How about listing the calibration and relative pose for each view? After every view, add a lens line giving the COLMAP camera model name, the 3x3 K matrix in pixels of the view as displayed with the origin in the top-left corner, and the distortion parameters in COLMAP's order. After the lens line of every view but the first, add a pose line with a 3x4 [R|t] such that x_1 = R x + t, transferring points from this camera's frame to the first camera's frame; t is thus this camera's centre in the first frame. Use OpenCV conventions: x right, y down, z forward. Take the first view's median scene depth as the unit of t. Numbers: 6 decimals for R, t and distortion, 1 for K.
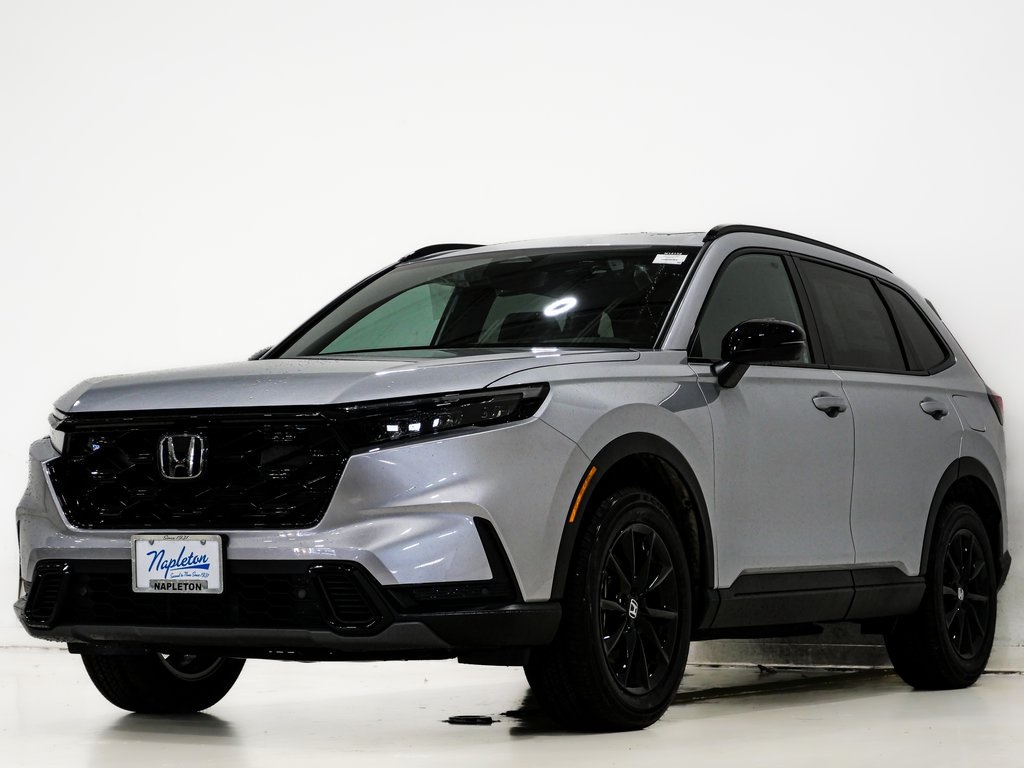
lens RADIAL K [[2492.0, 0, 512.0], [0, 2492.0, 384.0], [0, 0, 1]] dist [-0.201272, -0.706903]
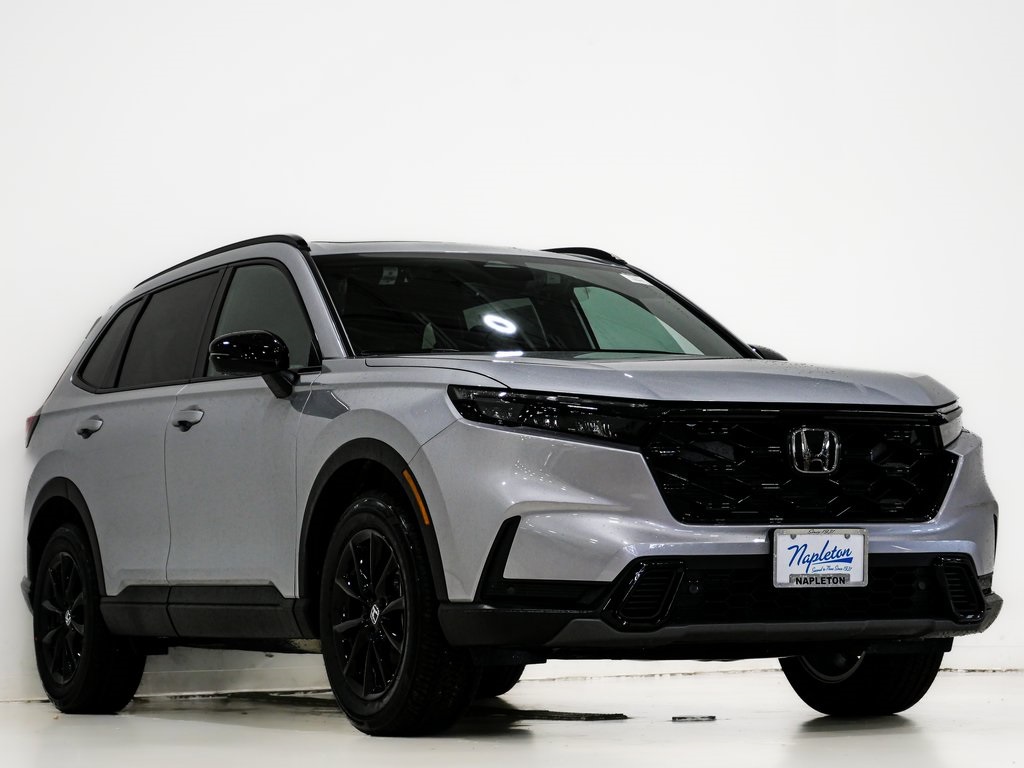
lens RADIAL K [[2785.9, 0, 512.0], [0, 2785.9, 384.0], [0, 0, 1]] dist [0.197880, 0.851374]
pose [[0.538193, 0.054809, 0.841037, -1.156510], [-0.039613, 0.998425, -0.039717, 0.052084], [-0.841890, -0.011941, 0.539517, 0.494934]]
